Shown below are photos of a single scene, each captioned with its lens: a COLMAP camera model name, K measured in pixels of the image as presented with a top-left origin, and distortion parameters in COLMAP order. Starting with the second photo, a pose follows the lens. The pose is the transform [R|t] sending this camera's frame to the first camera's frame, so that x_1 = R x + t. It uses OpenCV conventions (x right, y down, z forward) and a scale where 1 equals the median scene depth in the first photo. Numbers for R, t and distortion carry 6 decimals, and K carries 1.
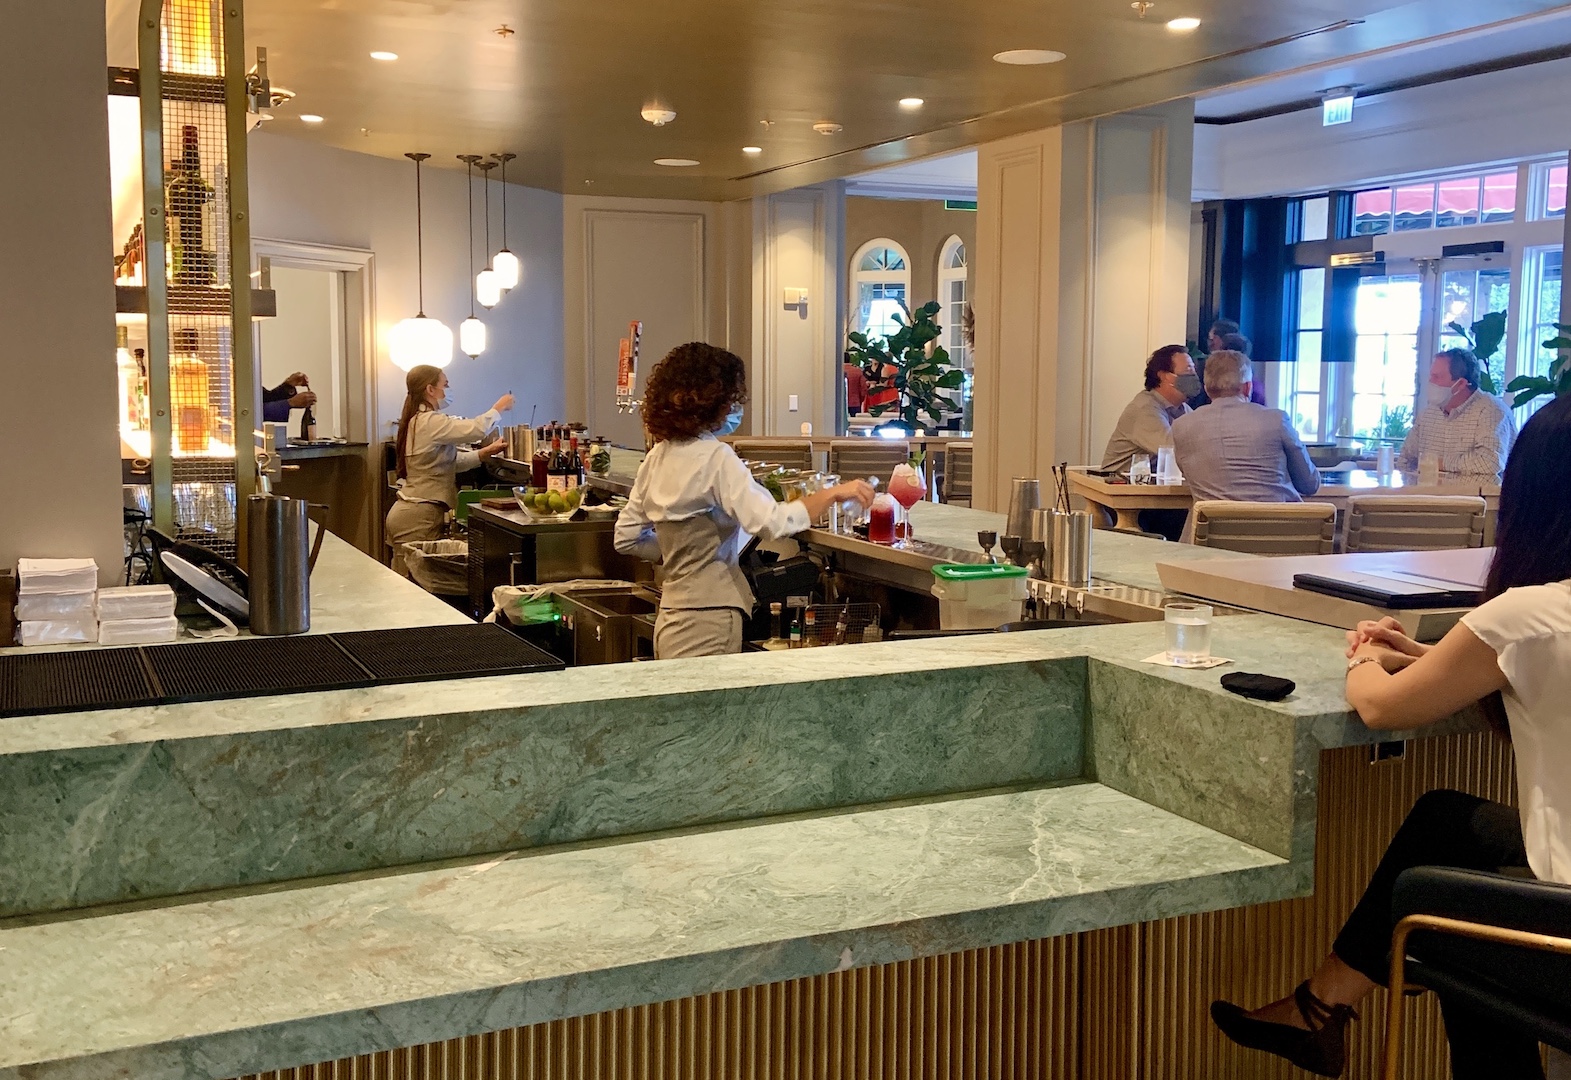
lens RADIAL K [[1665.3, 0, 787.0], [0, 1665.3, 539.8], [0, 0, 1]] dist [0.015134, 0.000000]
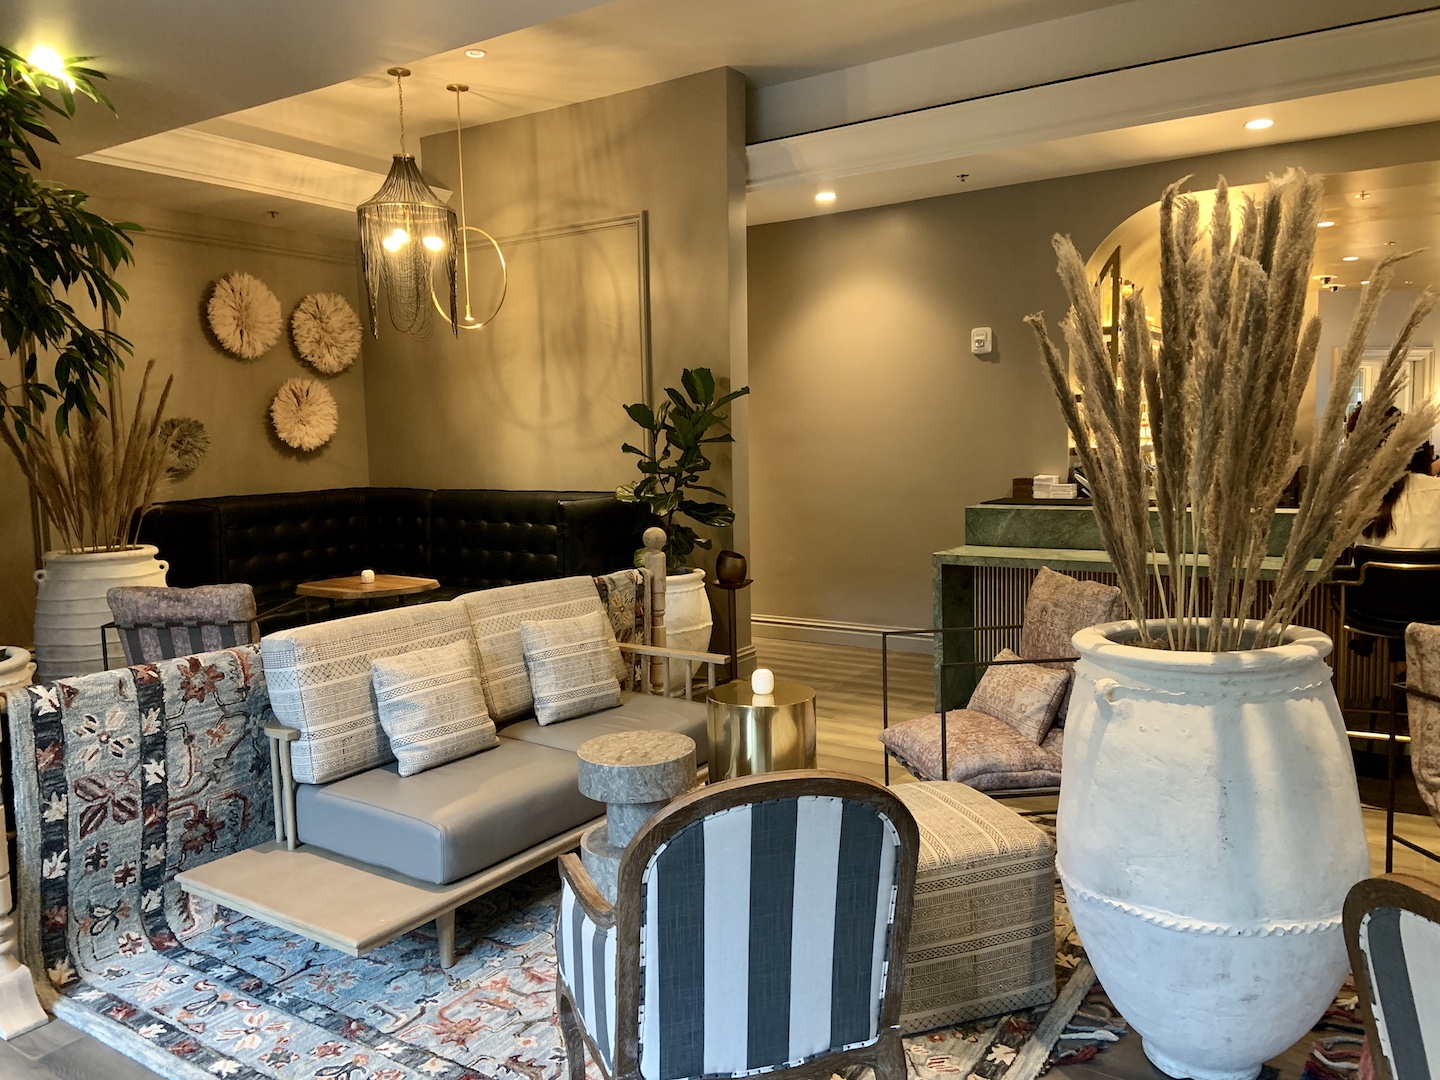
lens RADIAL K [[1085.2, 0, 720.7], [0, 1085.2, 540.1], [0, 0, 1]] dist [0.001612, 0.000390]
pose [[0.521607, 0.065085, -0.850700, 1.249955], [-0.058960, 0.997452, 0.040161, 0.103079], [0.851146, 0.029209, 0.524116, -0.866759]]
